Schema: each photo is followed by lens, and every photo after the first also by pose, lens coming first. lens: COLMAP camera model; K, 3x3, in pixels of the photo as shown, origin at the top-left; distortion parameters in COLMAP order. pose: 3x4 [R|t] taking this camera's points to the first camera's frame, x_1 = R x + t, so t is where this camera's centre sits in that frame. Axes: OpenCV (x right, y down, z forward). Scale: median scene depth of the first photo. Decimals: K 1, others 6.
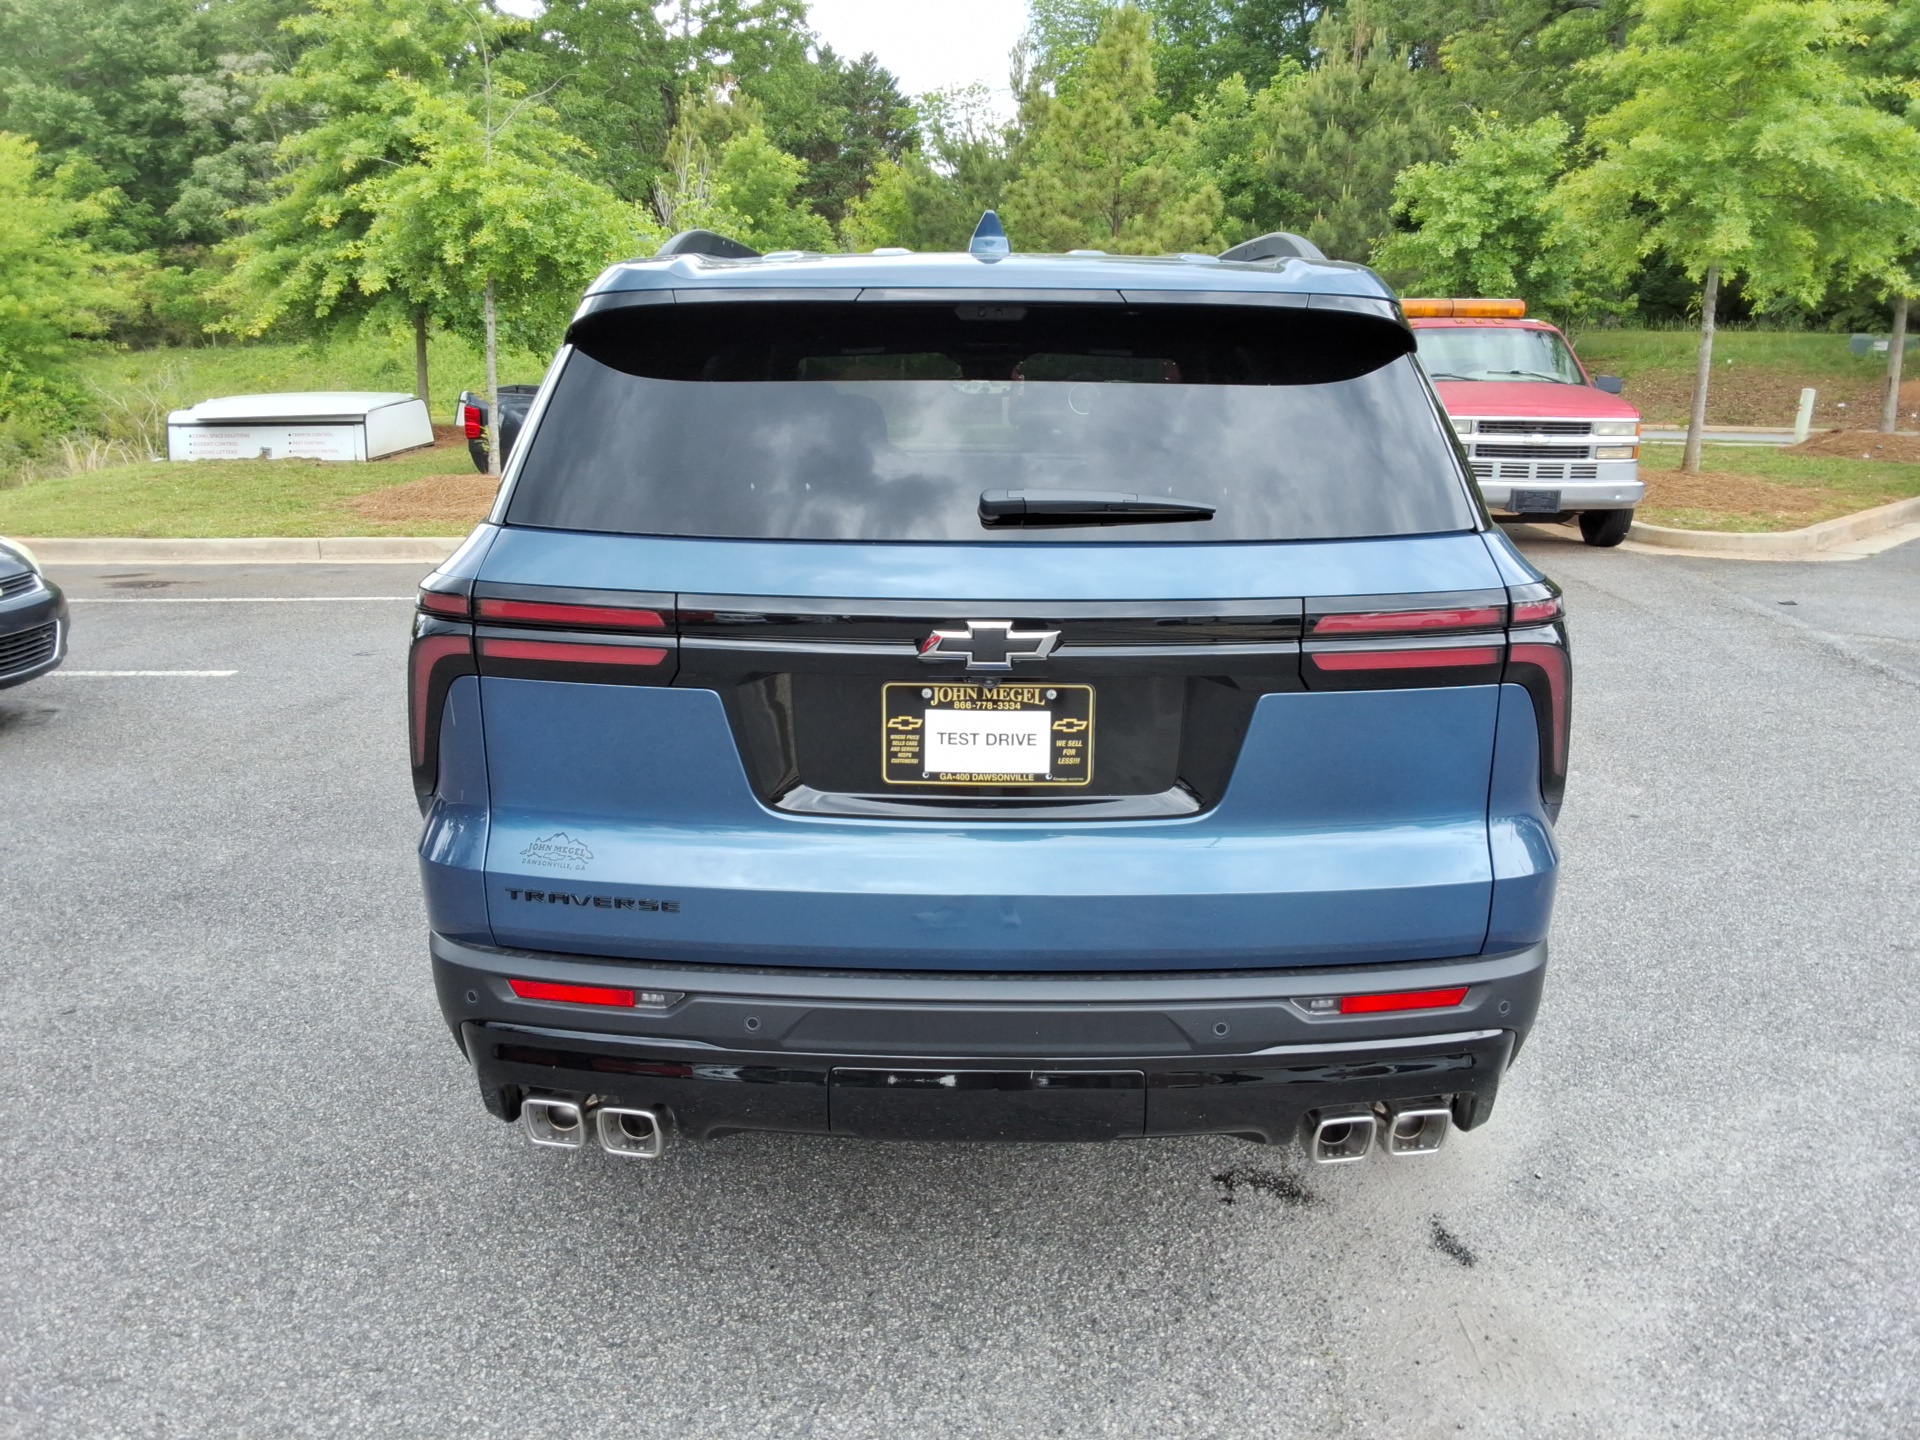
lens RADIAL K [[1542.0, 0, 962.8], [0, 1542.0, 718.2], [0, 0, 1]] dist [0.086035, -0.140054]
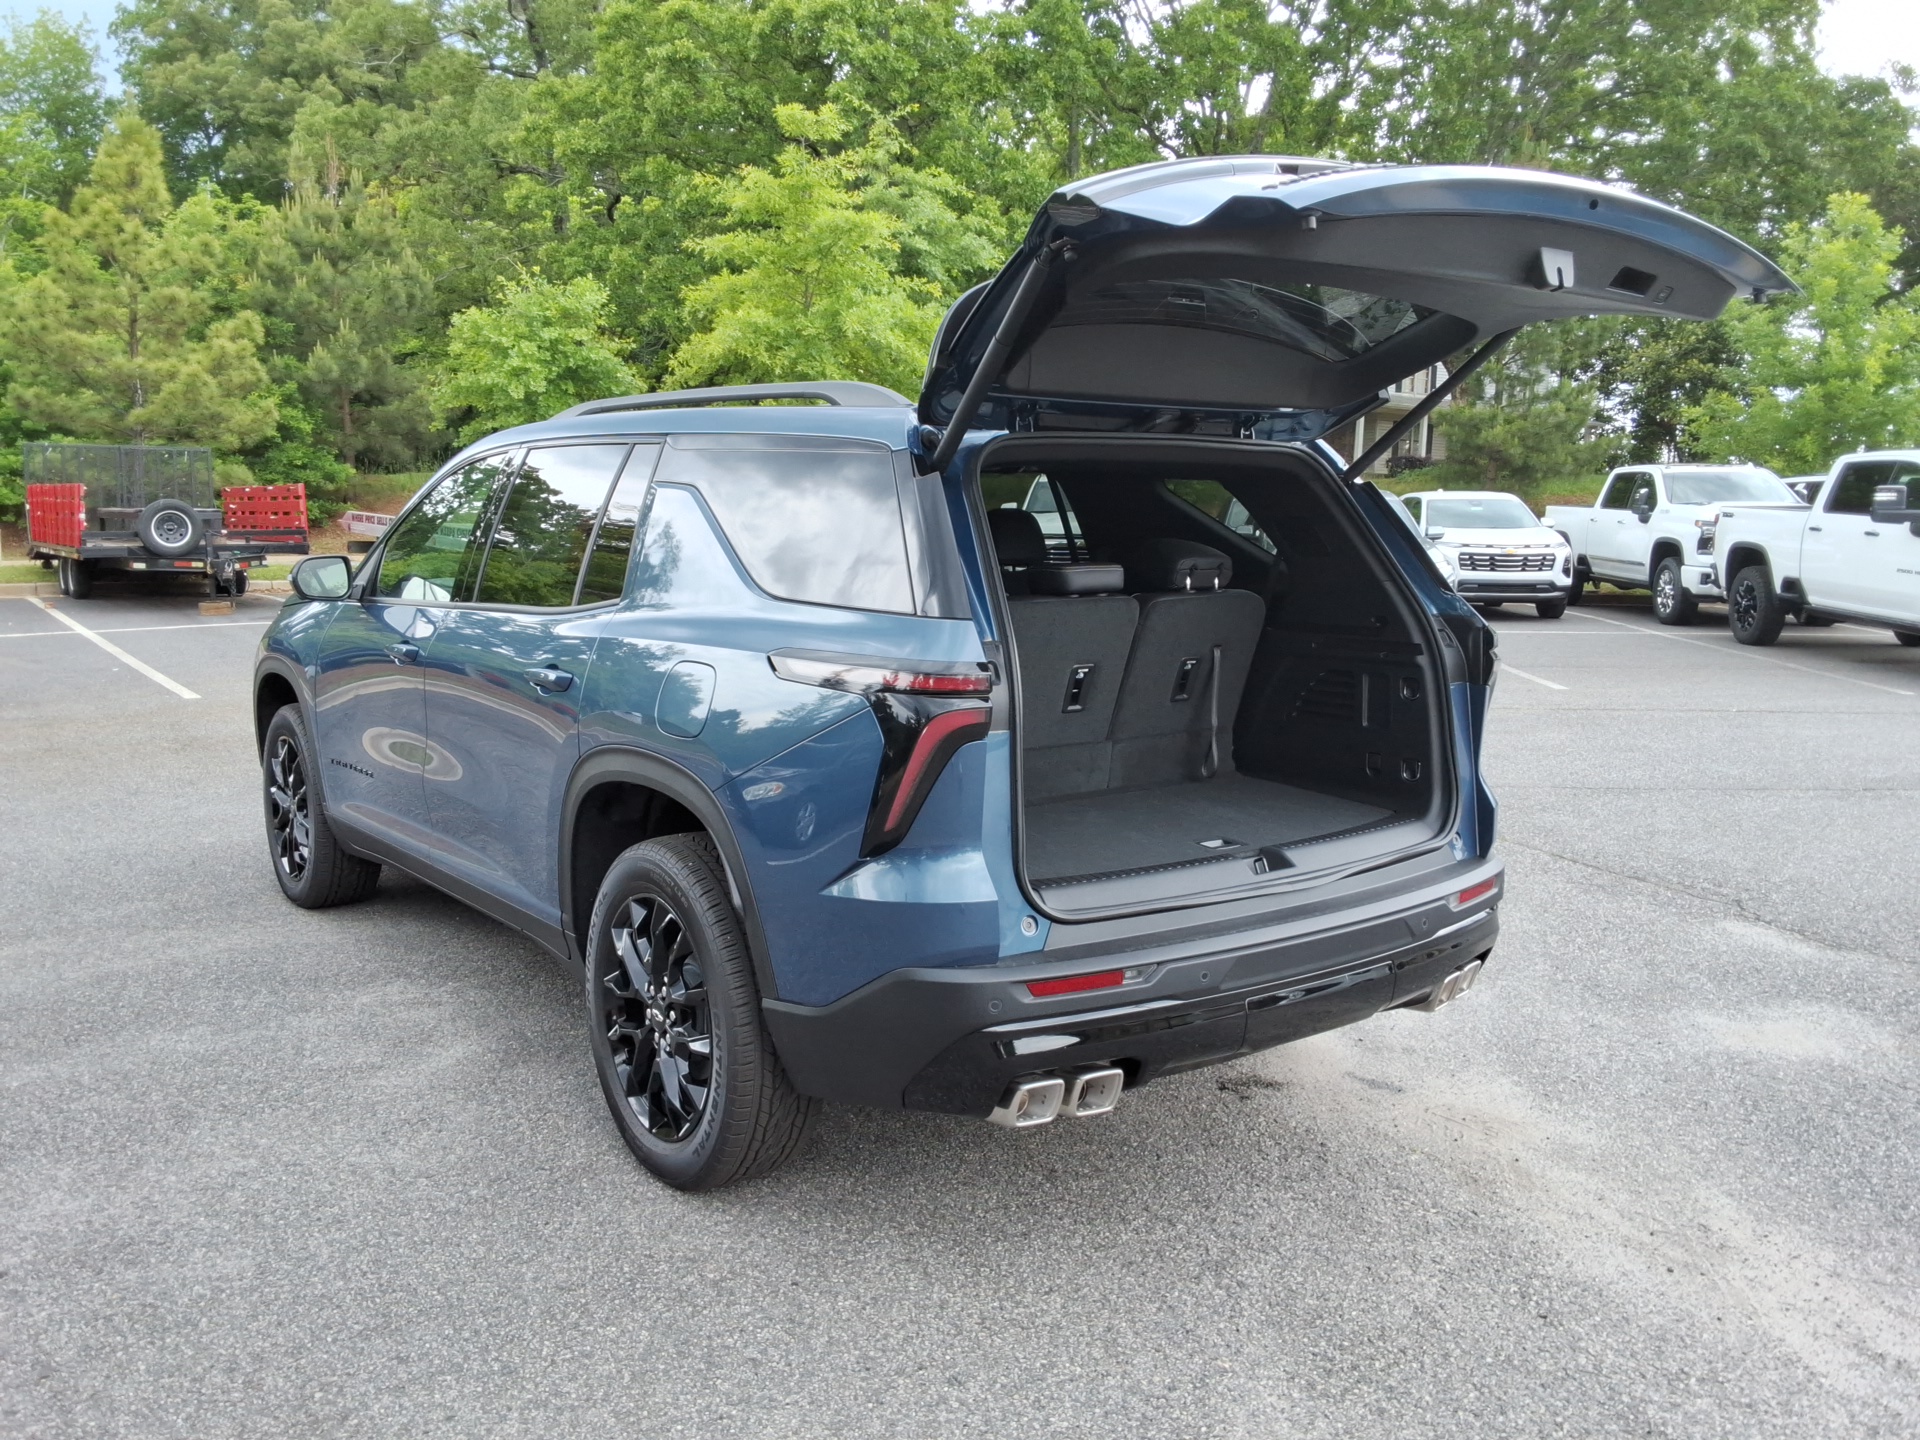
lens RADIAL K [[1542.0, 0, 984.1], [0, 1542.0, 709.9], [0, 0, 1]] dist [0.086035, -0.140054]
pose [[0.781904, -0.078825, 0.618395, -0.173255], [0.133339, 0.990164, -0.042382, 0.000186], [-0.608972, 0.115595, 0.784723, 0.007404]]
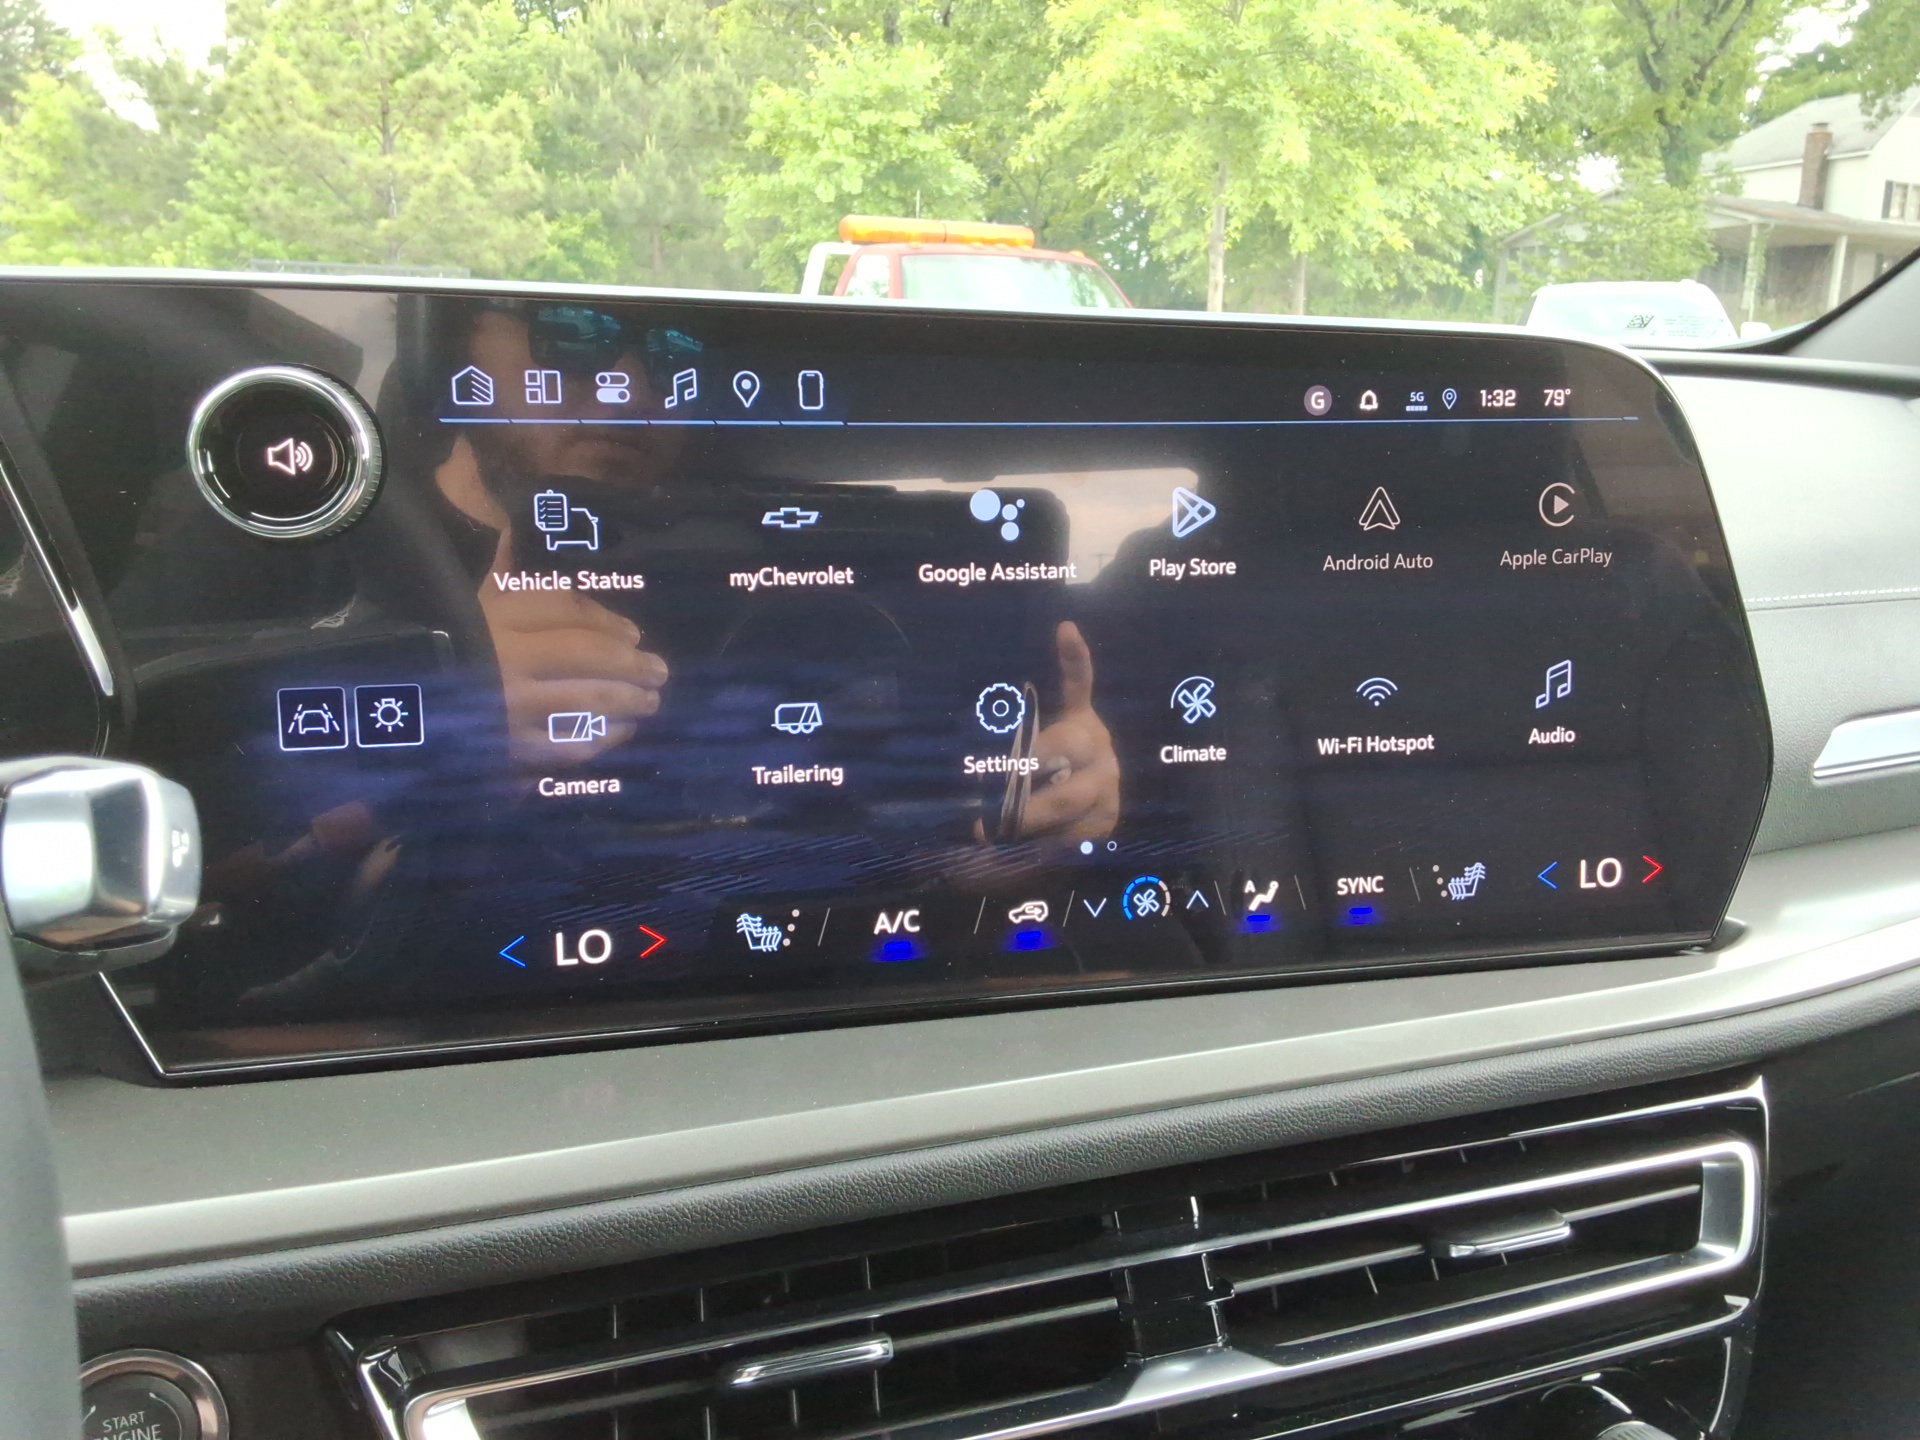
lens RADIAL K [[1542.0, 0, 987.3], [0, 1542.0, 709.5], [0, 0, 1]] dist [0.086035, -0.140054]
pose [[0.890877, -0.091496, 0.444934, -0.008066], [0.092278, 0.995533, 0.019955, -0.056757], [-0.444773, 0.023280, 0.895341, 0.359974]]
